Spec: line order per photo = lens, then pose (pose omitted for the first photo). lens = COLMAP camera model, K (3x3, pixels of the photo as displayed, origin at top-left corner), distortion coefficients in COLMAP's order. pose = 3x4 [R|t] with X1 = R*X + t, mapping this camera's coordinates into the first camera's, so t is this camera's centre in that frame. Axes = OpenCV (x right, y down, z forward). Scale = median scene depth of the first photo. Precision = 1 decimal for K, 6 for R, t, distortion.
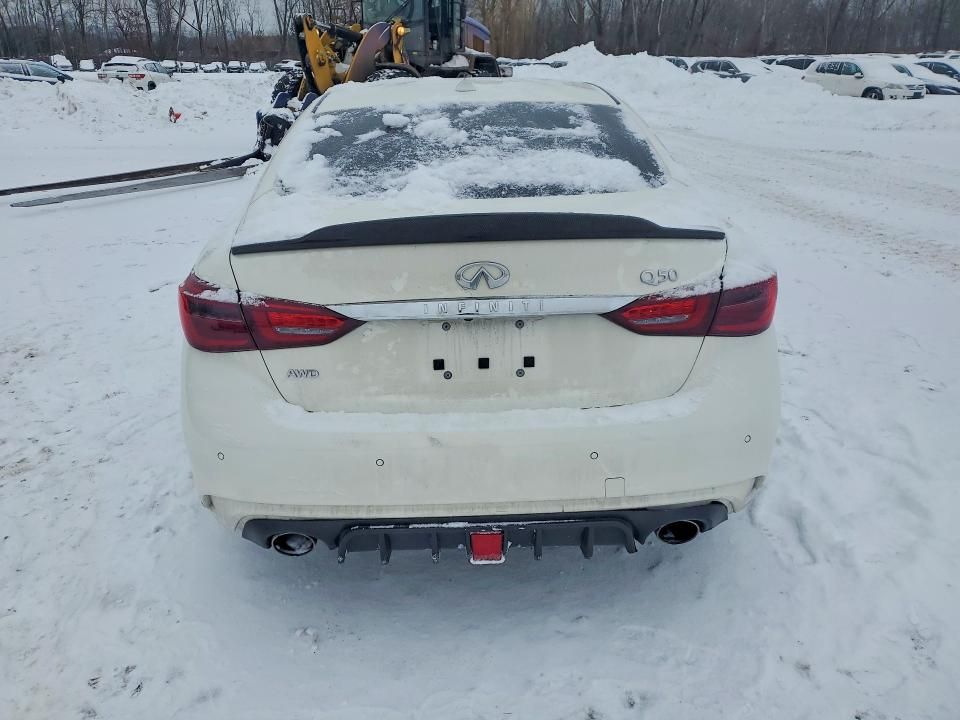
lens RADIAL K [[781.5, 0, 480.0], [0, 781.5, 360.0], [0, 0, 1]] dist [0.022727, 0.007143]
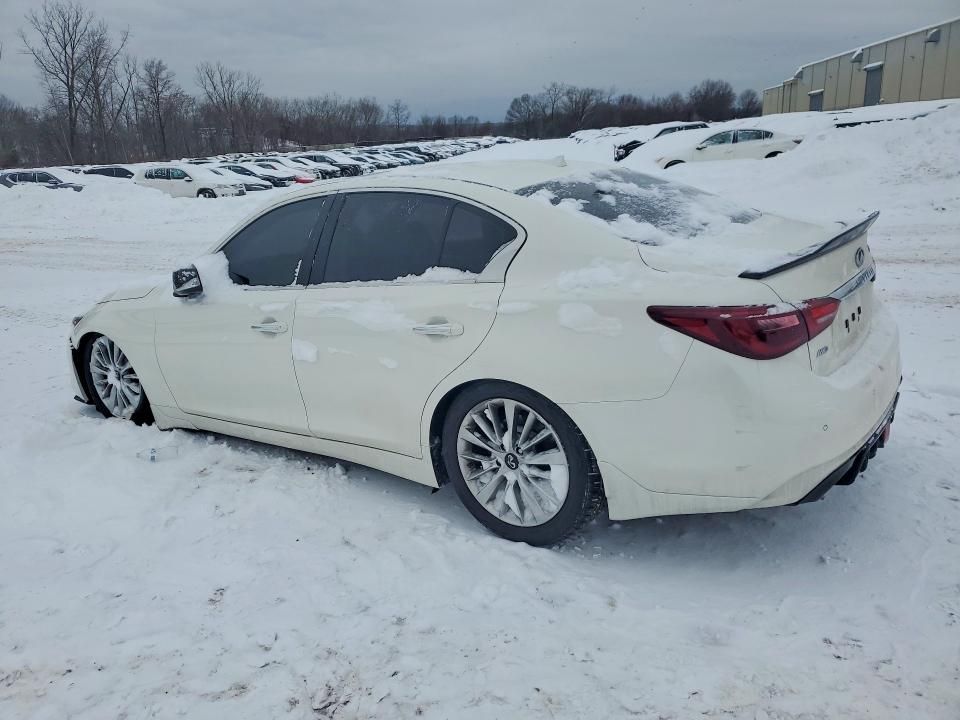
lens RADIAL K [[781.5, 0, 480.0], [0, 781.5, 360.0], [0, 0, 1]] dist [0.022727, 0.007143]
pose [[0.594581, -0.237093, 0.768284, -0.181457], [0.333702, 0.942119, 0.032484, -0.023377], [-0.731517, 0.237064, 0.639284, 0.064490]]
